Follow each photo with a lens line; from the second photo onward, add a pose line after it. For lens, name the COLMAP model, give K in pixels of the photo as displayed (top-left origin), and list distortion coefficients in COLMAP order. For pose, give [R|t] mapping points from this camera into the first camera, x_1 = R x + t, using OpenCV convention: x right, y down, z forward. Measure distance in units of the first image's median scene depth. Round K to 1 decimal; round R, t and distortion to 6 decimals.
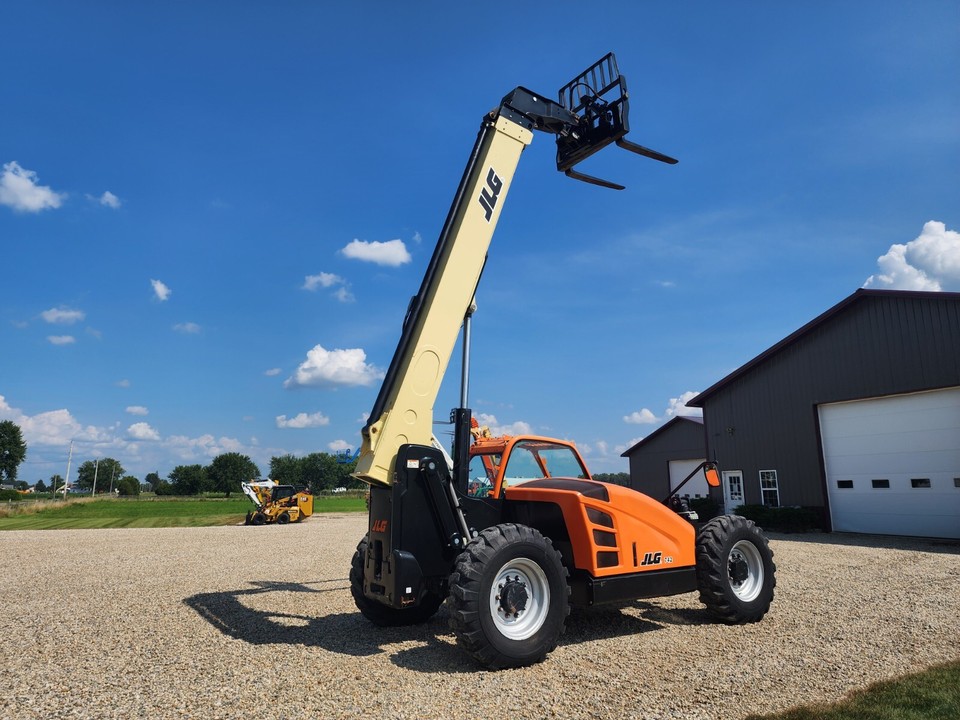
lens RADIAL K [[668.7, 0, 486.0], [0, 668.7, 356.2], [0, 0, 1]] dist [0.072494, -0.072354]
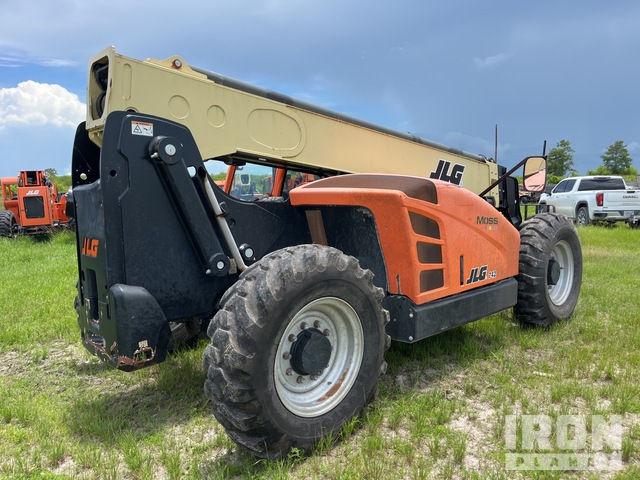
lens RADIAL K [[463.4, 0, 345.6], [0, 463.4, 249.4], [0, 0, 1]] dist [-0.001293, 0.066784]
pose [[0.986618, -0.029137, 0.160423, 0.005225], [-0.018653, 0.957273, 0.288584, 0.121872], [-0.161977, -0.287715, 0.943919, 0.536051]]
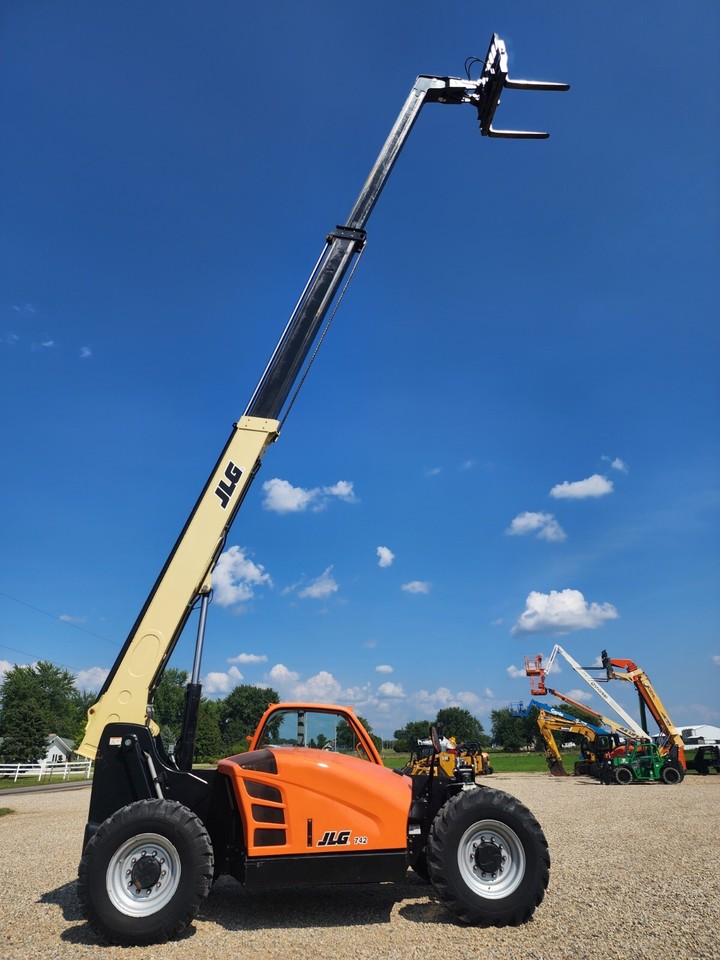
lens RADIAL K [[668.7, 0, 360.0], [0, 668.7, 480.0], [0, 0, 1]] dist [0.072494, -0.072354]
pose [[0.875654, -0.192338, -0.442985, 0.823897], [0.111069, 0.972888, -0.202863, 0.008779], [0.469993, 0.128436, 0.873276, 0.126319]]
